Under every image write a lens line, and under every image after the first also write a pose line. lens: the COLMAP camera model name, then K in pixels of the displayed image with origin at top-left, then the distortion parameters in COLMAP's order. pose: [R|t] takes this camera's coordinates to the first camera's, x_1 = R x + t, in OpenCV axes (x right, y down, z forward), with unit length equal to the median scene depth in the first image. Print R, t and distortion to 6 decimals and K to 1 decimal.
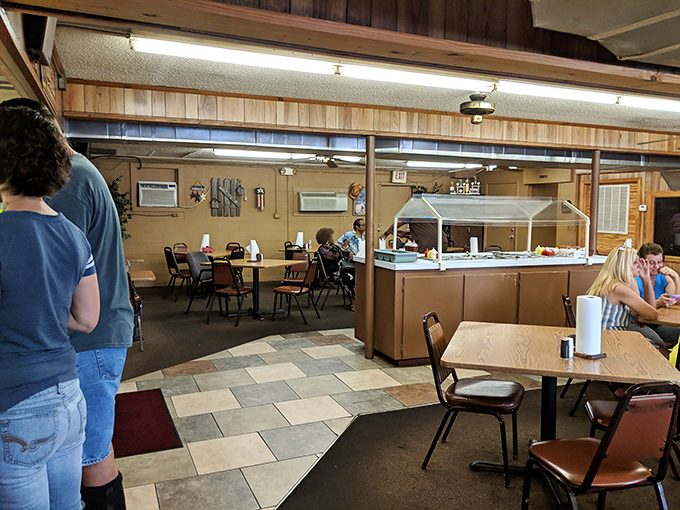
lens RADIAL K [[537.9, 0, 339.5], [0, 537.9, 254.9], [0, 0, 1]] dist [0.017739, -0.000654]
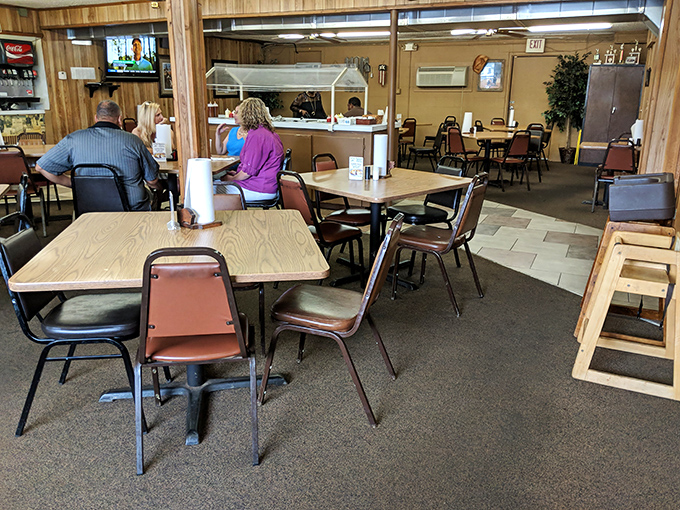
lens RADIAL K [[537.9, 0, 338.1], [0, 537.9, 254.5], [0, 0, 1]] dist [0.017739, -0.000654]
pose [[0.662334, 0.217769, -0.716862, 0.671213], [-0.067704, 0.970307, 0.232207, 0.004078], [0.746143, -0.105264, 0.657411, 0.154737]]
